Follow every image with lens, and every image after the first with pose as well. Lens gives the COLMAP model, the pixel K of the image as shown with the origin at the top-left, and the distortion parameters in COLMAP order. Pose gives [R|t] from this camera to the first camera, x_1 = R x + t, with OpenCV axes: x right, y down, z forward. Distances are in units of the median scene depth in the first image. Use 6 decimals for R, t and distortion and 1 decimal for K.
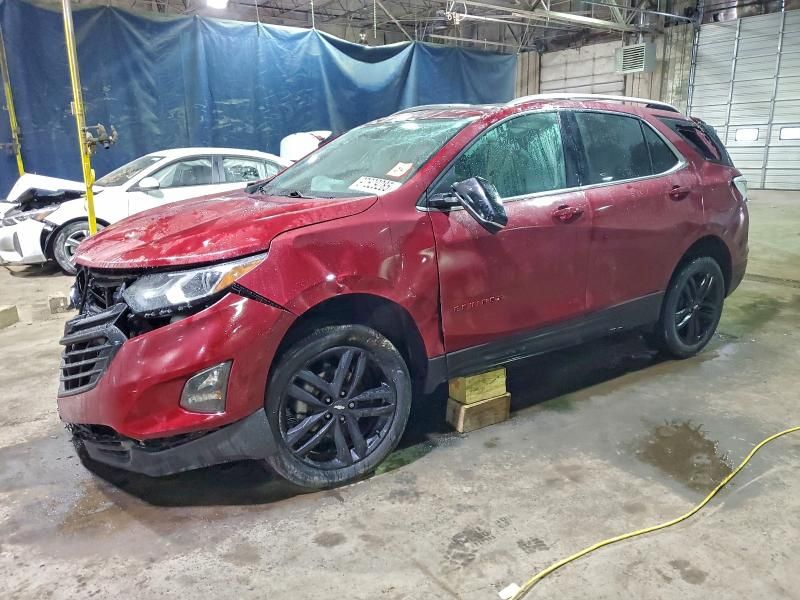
lens RADIAL K [[612.3, 0, 400.8], [0, 612.3, 300.2], [0, 0, 1]] dist [0.016107, -0.000324]
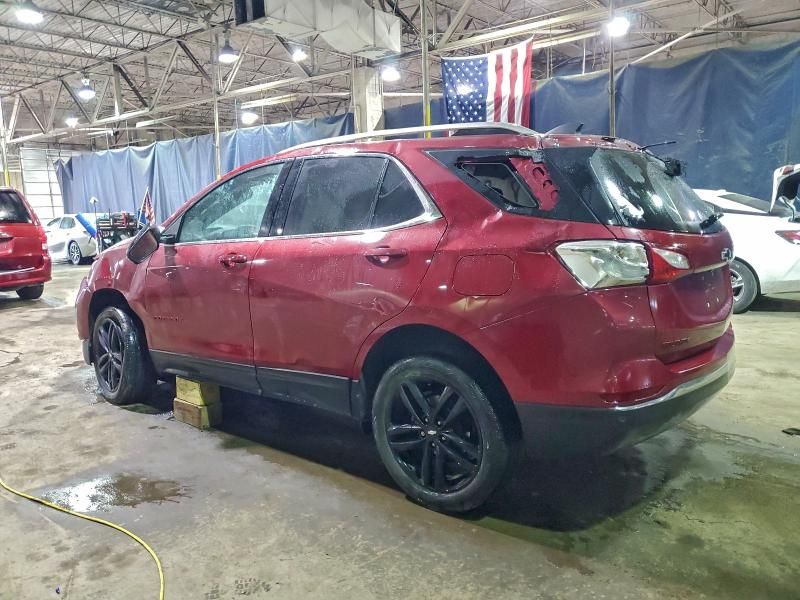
lens RADIAL K [[612.3, 0, 400.4], [0, 612.3, 300.8], [0, 0, 1]] dist [0.016107, -0.000324]
pose [[0.277856, 0.144080, -0.949756, 1.258214], [-0.196896, 0.976239, 0.090495, -0.209873], [0.940228, 0.161859, 0.299622, 0.889441]]
